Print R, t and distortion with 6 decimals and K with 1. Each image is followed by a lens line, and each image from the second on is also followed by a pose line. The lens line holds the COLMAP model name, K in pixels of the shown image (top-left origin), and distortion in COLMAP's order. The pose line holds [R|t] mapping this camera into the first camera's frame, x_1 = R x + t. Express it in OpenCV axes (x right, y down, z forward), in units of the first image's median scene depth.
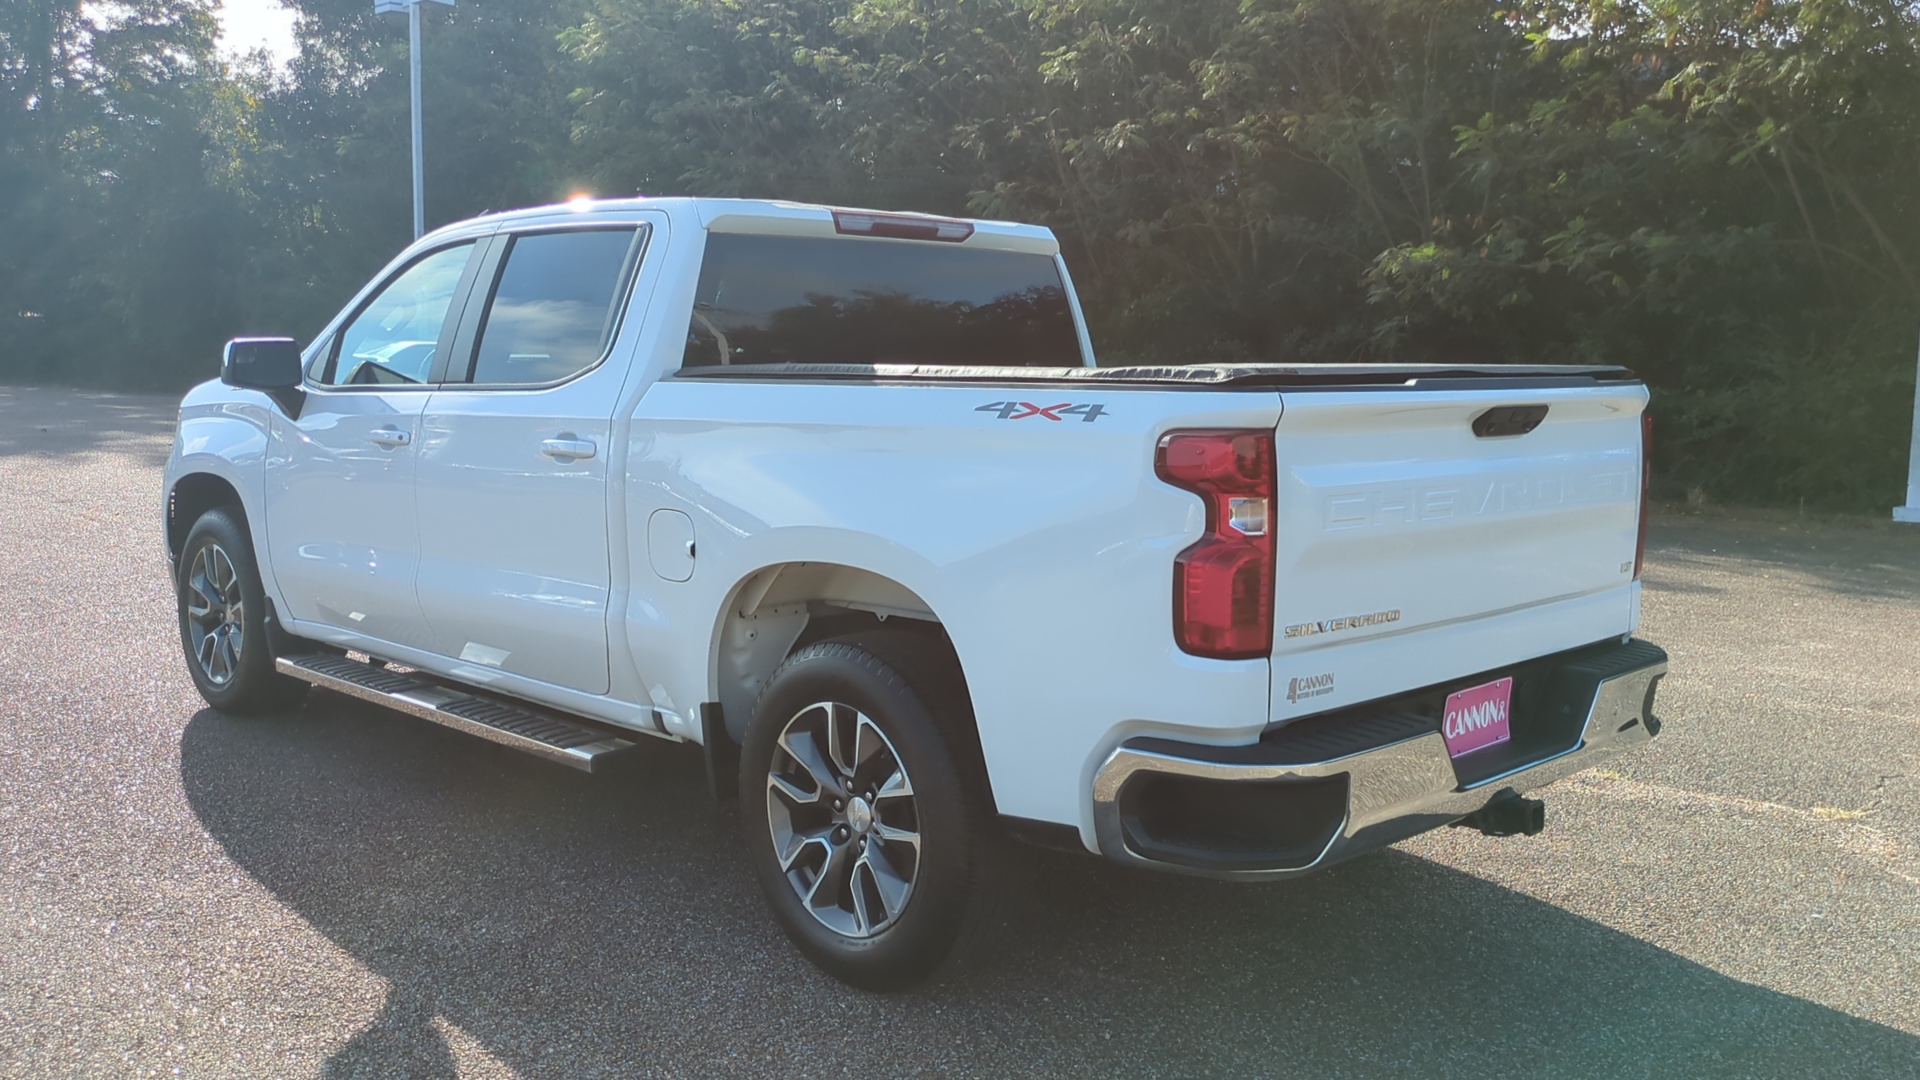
lens RADIAL K [[1692.0, 0, 960.0], [0, 1692.0, 540.0], [0, 0, 1]] dist [-0.007477, -0.004213]
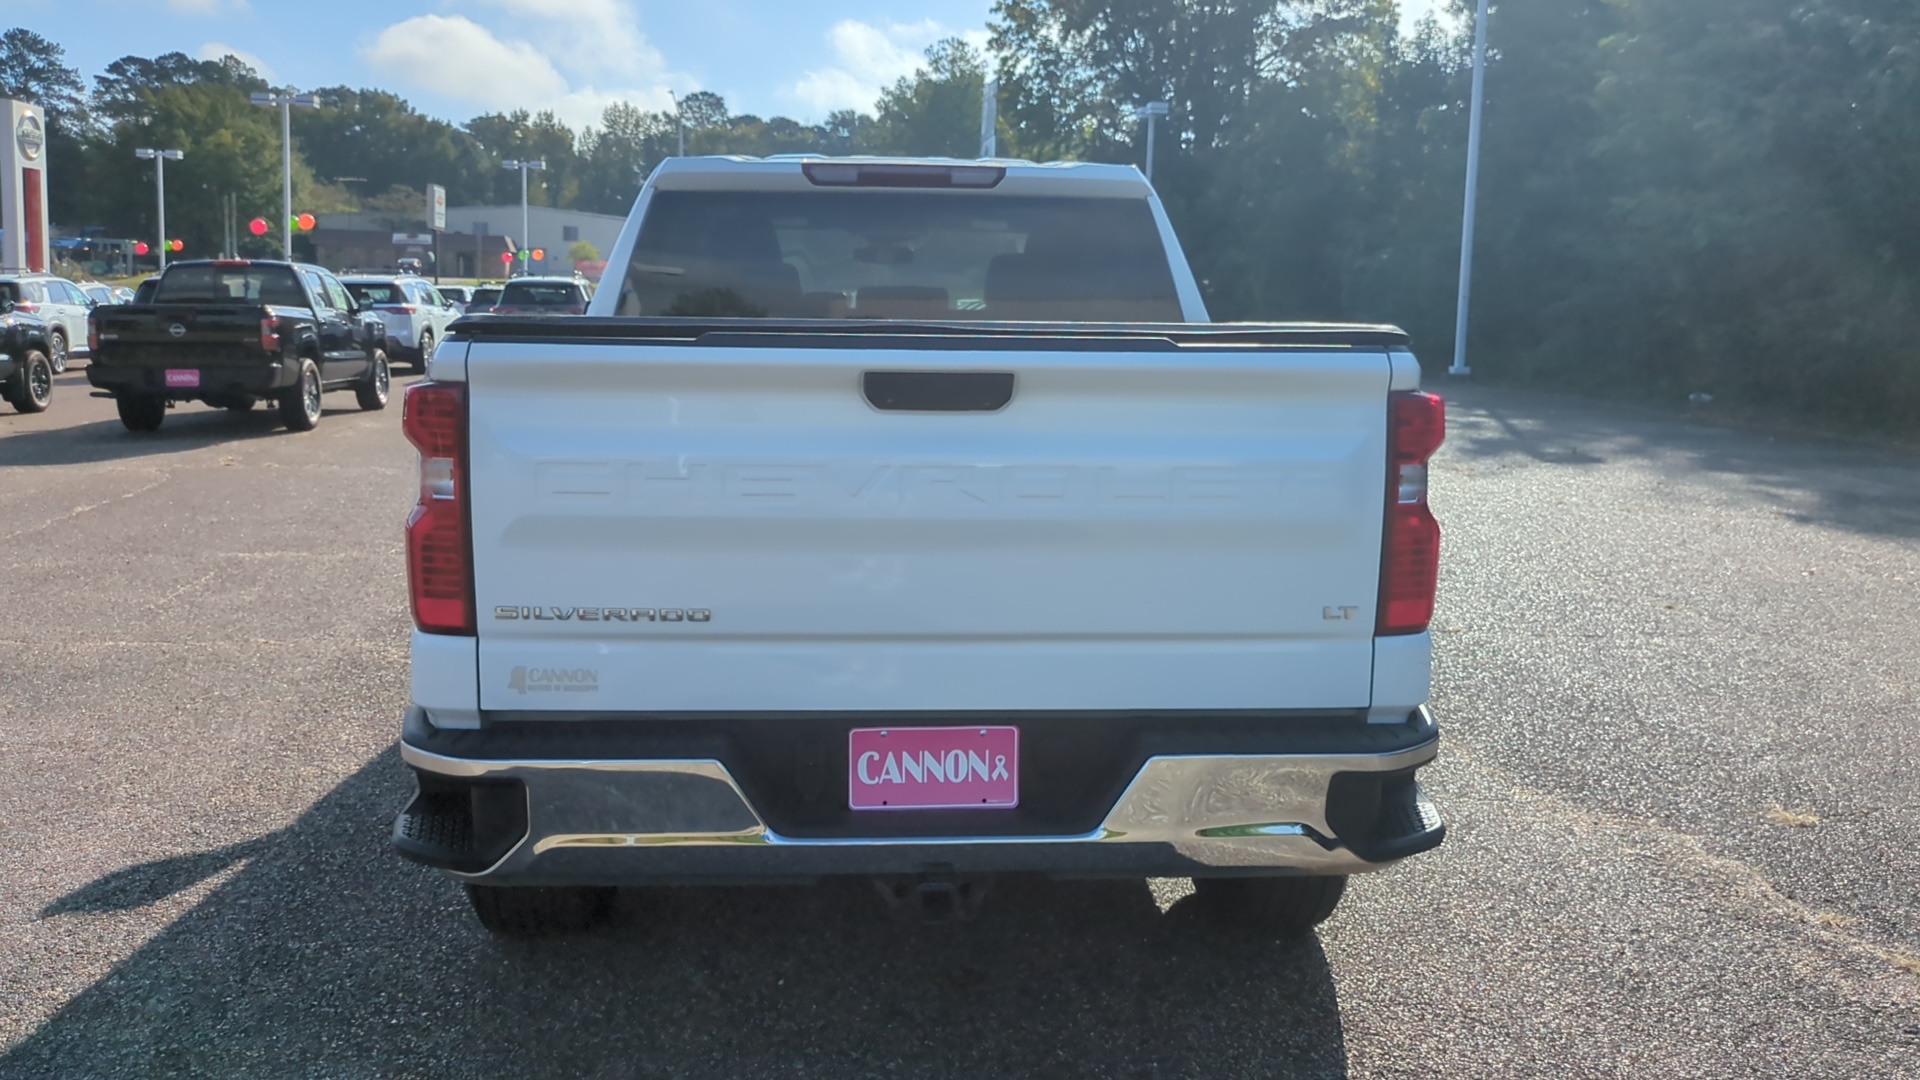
lens RADIAL K [[1657.6, 0, 960.3], [0, 1657.6, 566.1], [0, 0, 1]] dist [0.001938, -0.004783]
pose [[0.759588, 0.101043, -0.642508, 0.786114], [-0.079355, 0.994876, 0.062643, -0.037178], [0.645545, 0.003403, 0.763715, 0.406621]]
